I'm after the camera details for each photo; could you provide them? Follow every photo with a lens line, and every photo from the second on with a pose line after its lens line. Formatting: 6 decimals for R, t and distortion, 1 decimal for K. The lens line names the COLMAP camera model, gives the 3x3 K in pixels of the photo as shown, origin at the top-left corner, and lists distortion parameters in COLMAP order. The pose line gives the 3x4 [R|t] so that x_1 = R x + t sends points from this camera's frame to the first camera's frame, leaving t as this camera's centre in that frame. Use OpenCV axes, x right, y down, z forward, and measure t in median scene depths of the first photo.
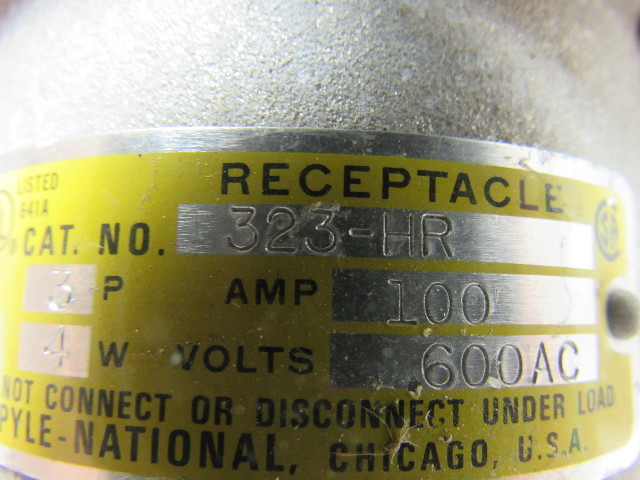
lens RADIAL K [[456.6, 0, 347.9], [0, 456.6, 240.7], [0, 0, 1]] dist [-0.025249, -0.003166]
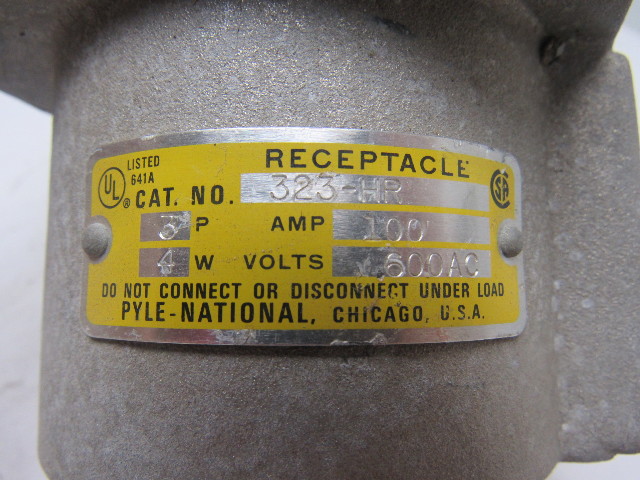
lens RADIAL K [[456.6, 0, 347.9], [0, 456.6, 240.7], [0, 0, 1]] dist [-0.025249, -0.003166]
pose [[0.998591, -0.017432, 0.050115, -0.063882], [0.015515, 0.999143, 0.038371, 0.111537], [-0.050741, -0.037540, 0.998006, -0.732136]]
